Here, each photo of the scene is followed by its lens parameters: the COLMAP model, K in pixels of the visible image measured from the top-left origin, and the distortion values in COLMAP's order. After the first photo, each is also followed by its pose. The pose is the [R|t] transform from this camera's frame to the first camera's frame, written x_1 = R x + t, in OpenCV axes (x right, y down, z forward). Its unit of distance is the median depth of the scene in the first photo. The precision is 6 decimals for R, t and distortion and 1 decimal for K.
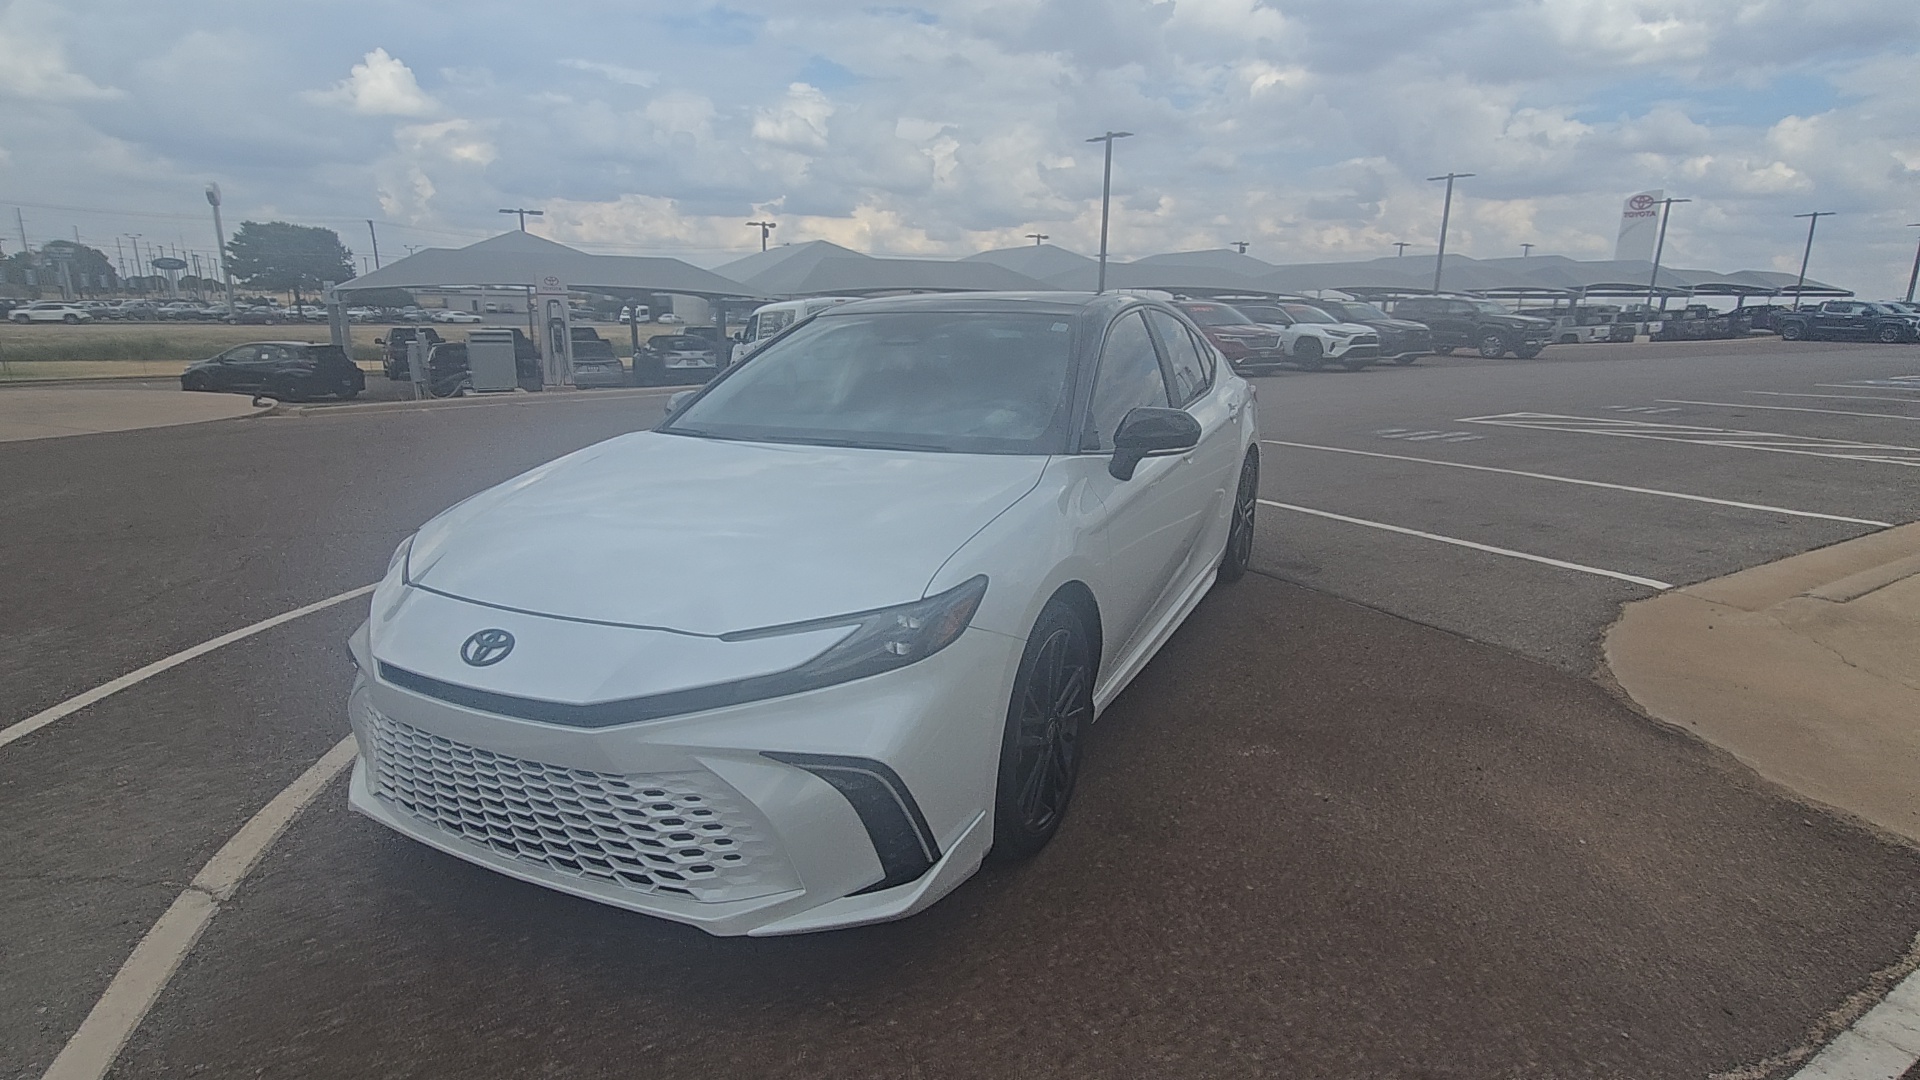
lens RADIAL K [[965.7, 0, 953.6], [0, 965.7, 548.2], [0, 0, 1]] dist [0.000289, -0.000058]
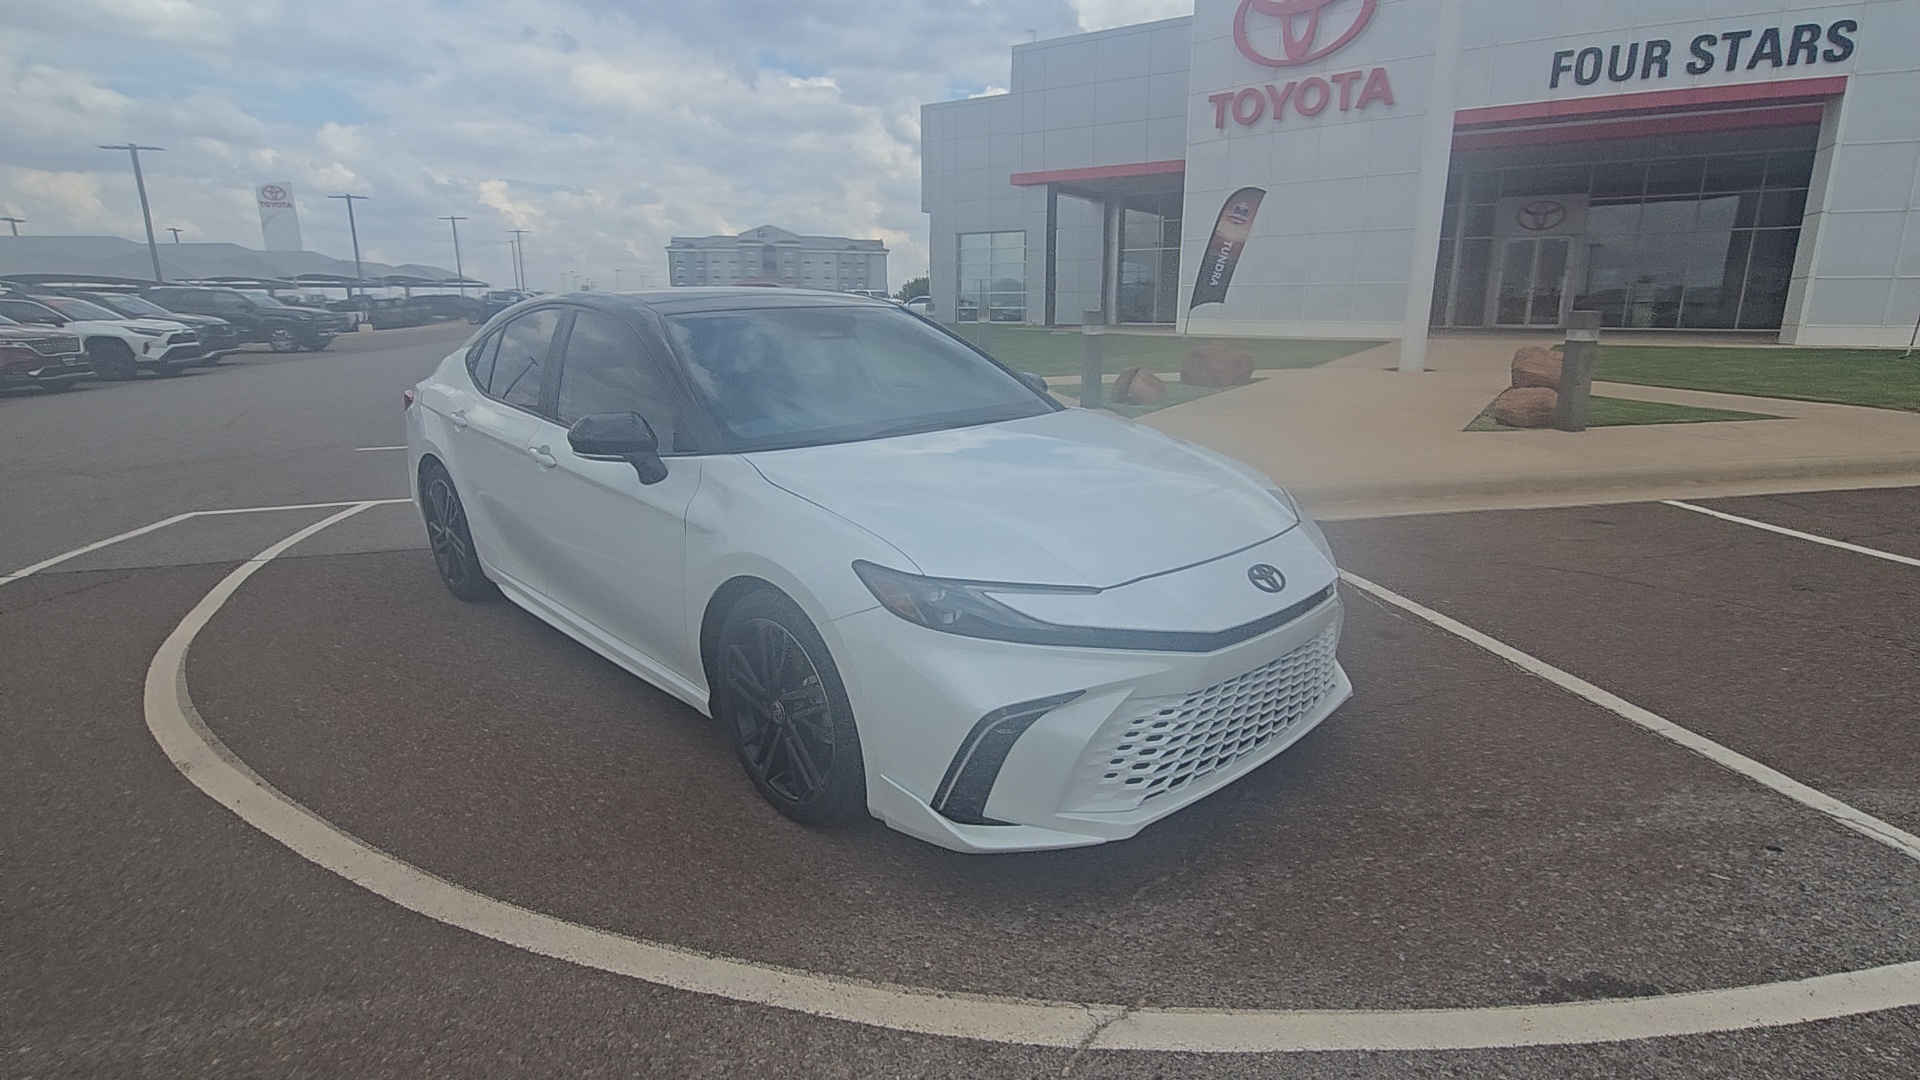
lens RADIAL K [[965.7, 0, 956.4], [0, 965.7, 547.1], [0, 0, 1]] dist [0.000289, -0.000058]
pose [[0.347186, -0.240944, 0.906315, -1.163820], [0.232962, 0.958296, 0.165522, -0.158160], [-0.908400, 0.153670, 0.388838, 0.583414]]
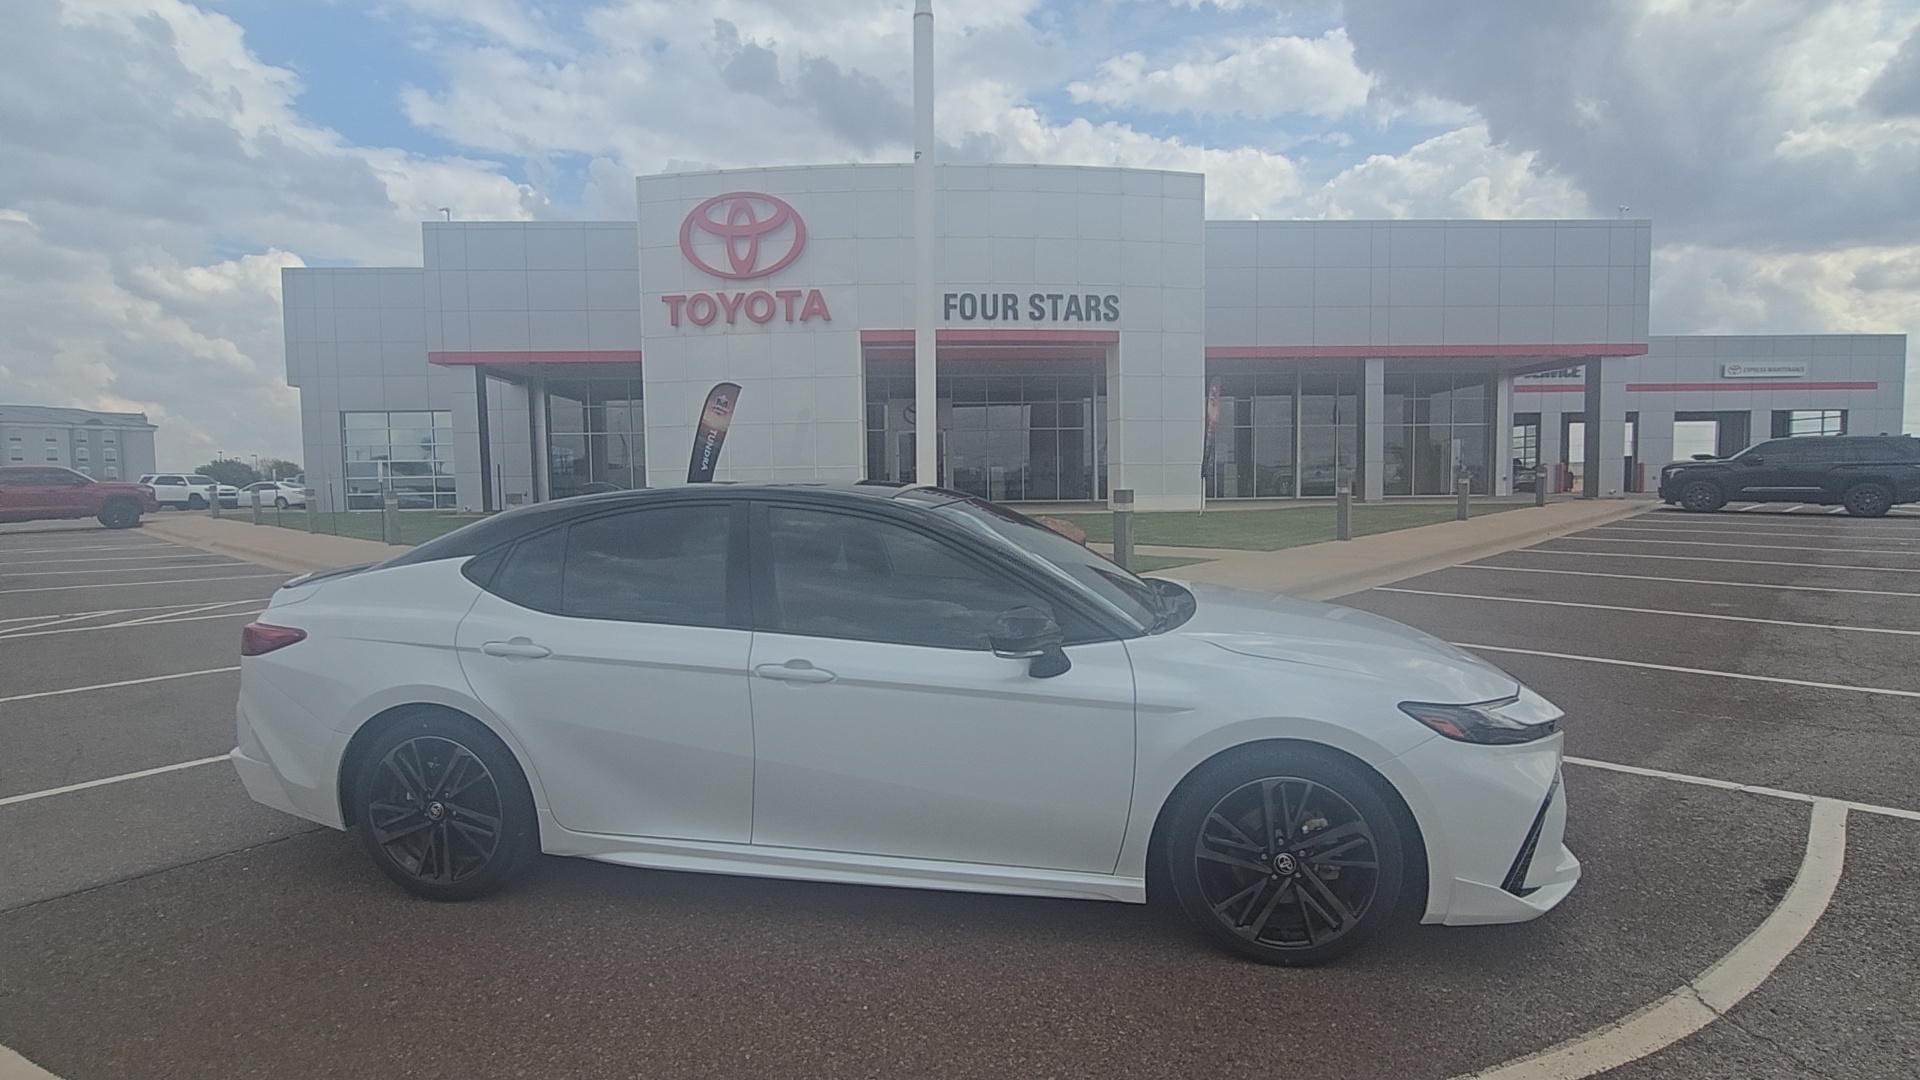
lens RADIAL K [[965.7, 0, 956.2], [0, 965.7, 542.8], [0, 0, 1]] dist [0.000289, -0.000058]
pose [[-0.278588, -0.069603, 0.957885, -1.256716], [0.241951, 0.960116, 0.140134, -0.422721], [-0.929434, 0.270801, -0.250636, 1.556372]]
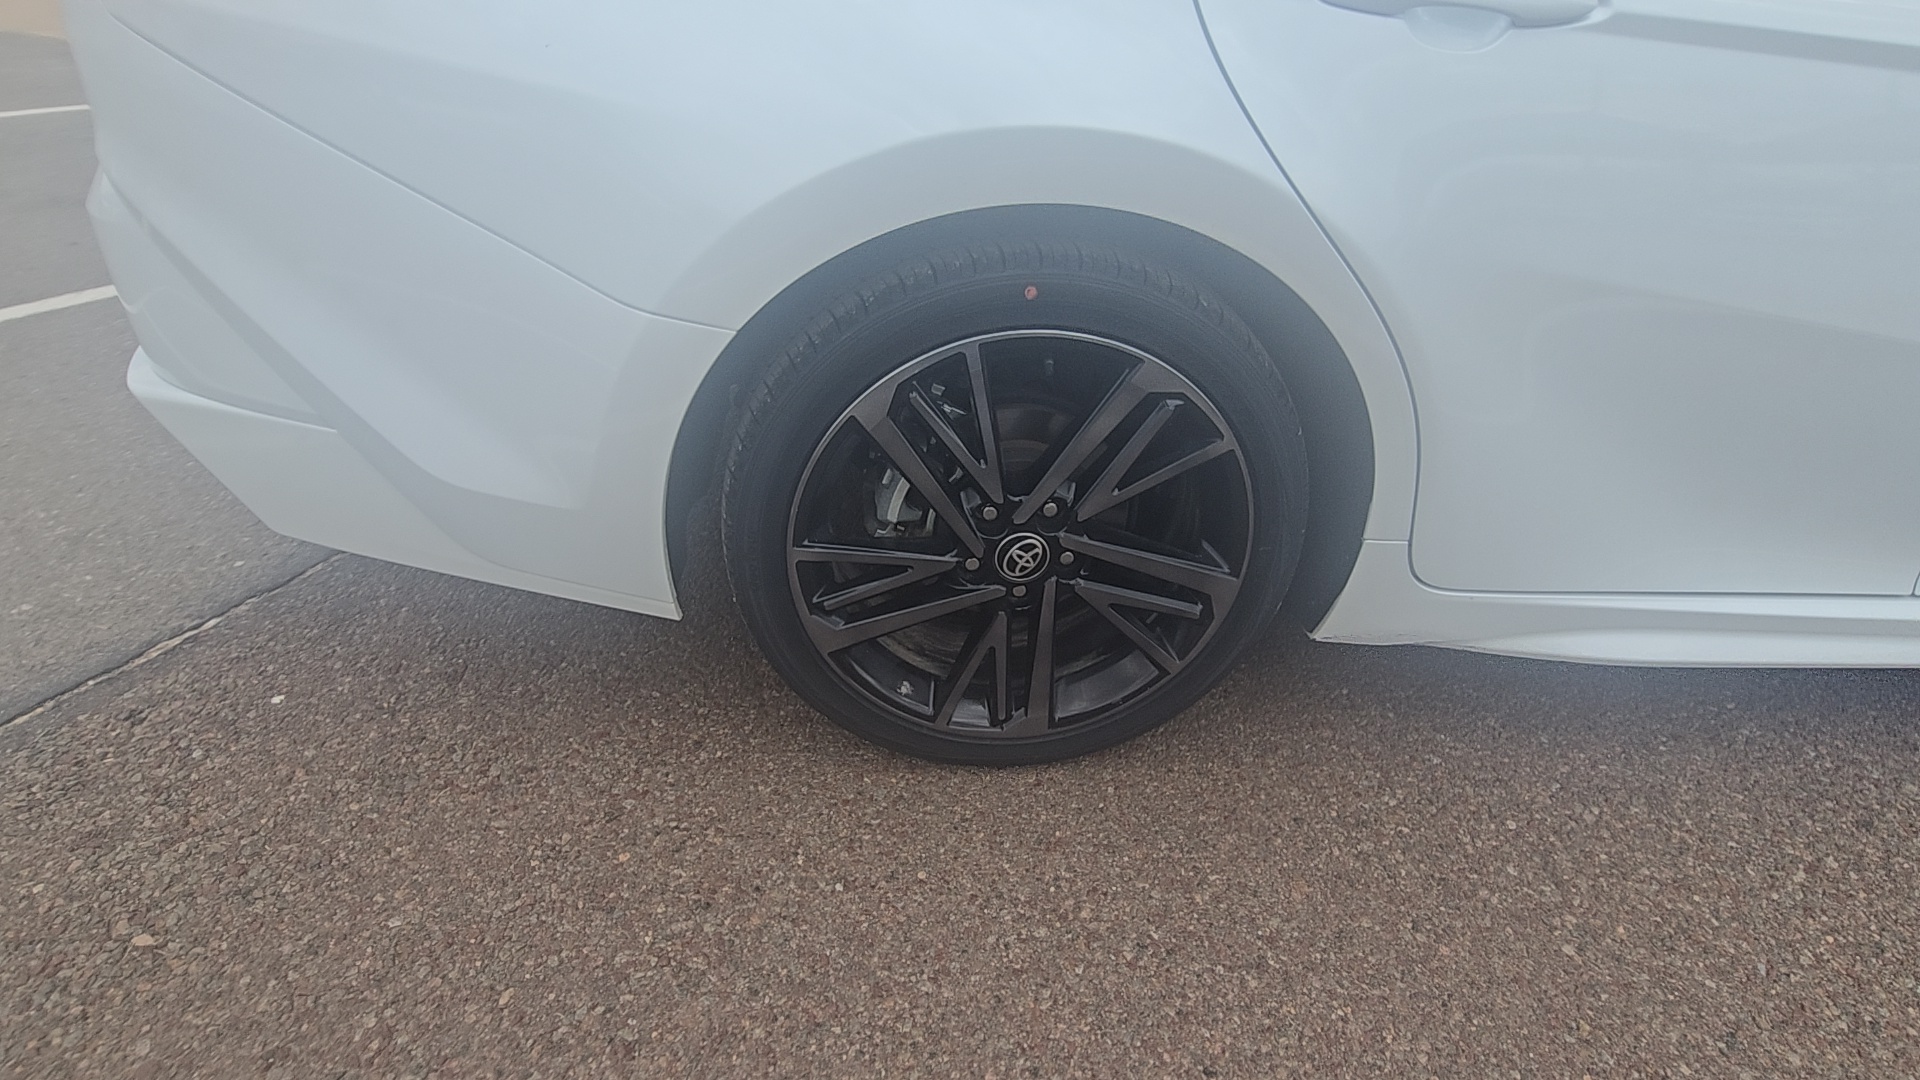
lens RADIAL K [[965.7, 0, 948.6], [0, 965.7, 545.8], [0, 0, 1]] dist [0.000289, -0.000058]
pose [[-0.505776, -0.492851, 0.708017, -0.272179], [0.155389, 0.755260, 0.636740, -0.347828], [-0.848555, 0.432065, -0.305409, 2.052201]]
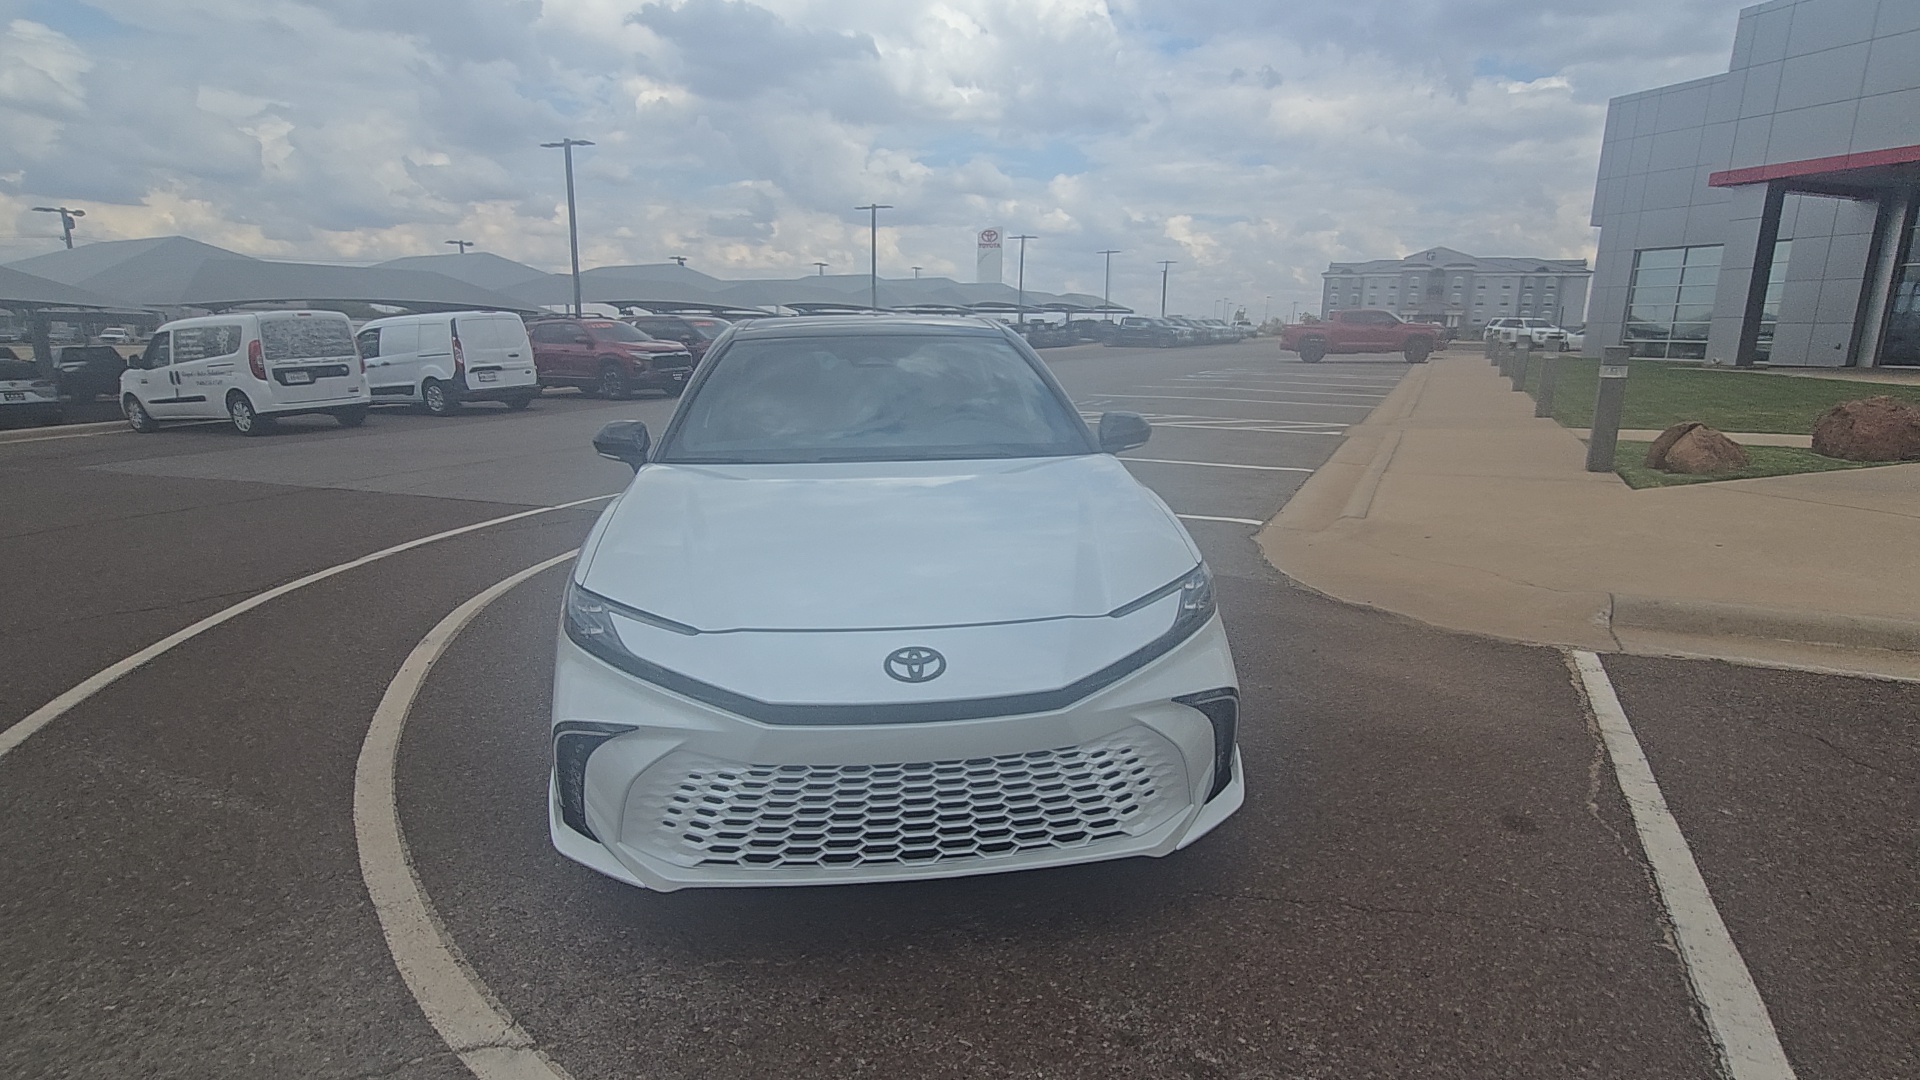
lens RADIAL K [[965.7, 0, 955.2], [0, 965.7, 548.6], [0, 0, 1]] dist [0.000289, -0.000058]
pose [[0.839721, -0.123283, 0.528839, -0.657088], [0.129832, 0.991223, 0.024918, -0.028236], [-0.527269, 0.047736, 0.848356, 0.056275]]
